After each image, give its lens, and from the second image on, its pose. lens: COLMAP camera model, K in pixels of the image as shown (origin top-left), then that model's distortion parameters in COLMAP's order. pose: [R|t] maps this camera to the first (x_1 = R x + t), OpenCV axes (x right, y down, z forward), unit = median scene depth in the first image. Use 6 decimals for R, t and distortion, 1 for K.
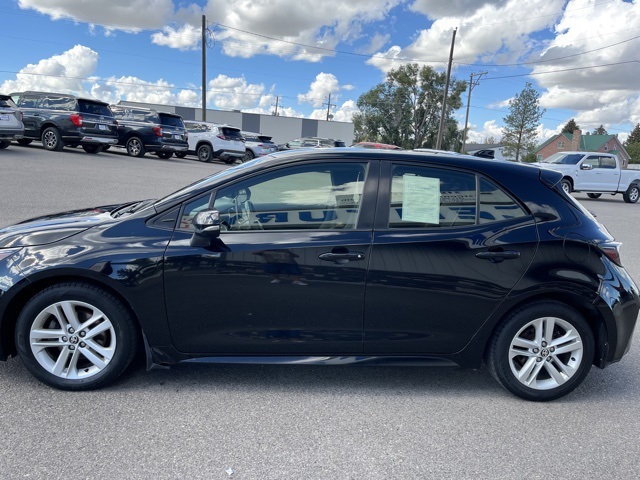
lens RADIAL K [[483.3, 0, 314.2], [0, 483.3, 233.2], [0, 0, 1]] dist [0.069244, -0.102643]
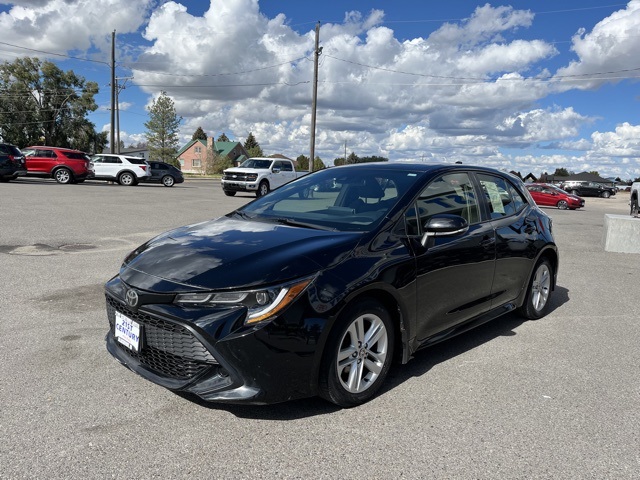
lens RADIAL K [[483.1, 0, 316.3], [0, 483.1, 229.7], [0, 0, 1]] dist [0.078828, -0.114603]
pose [[0.741362, -0.107253, 0.662480, -0.178986], [0.116751, 0.992706, 0.030062, -0.013304], [-0.660872, 0.055058, 0.748477, 0.038838]]
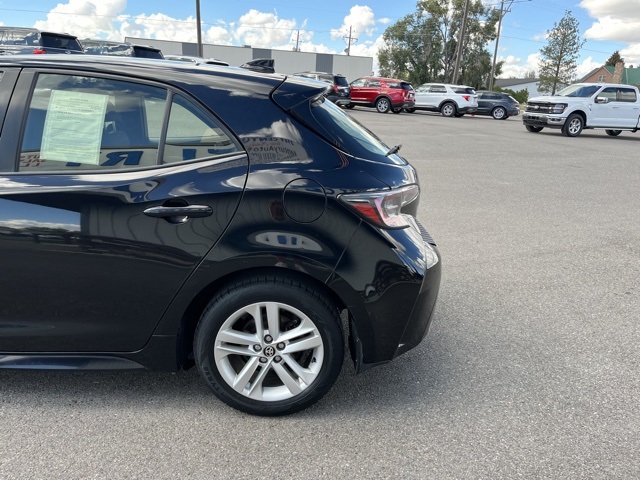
lens RADIAL K [[483.1, 0, 316.3], [0, 483.1, 229.7], [0, 0, 1]] dist [0.078828, -0.114603]
pose [[0.998115, 0.004366, -0.061218, 0.087422], [0.002469, 0.993802, 0.111137, -0.000641], [0.061324, -0.111078, 0.991918, 0.050612]]
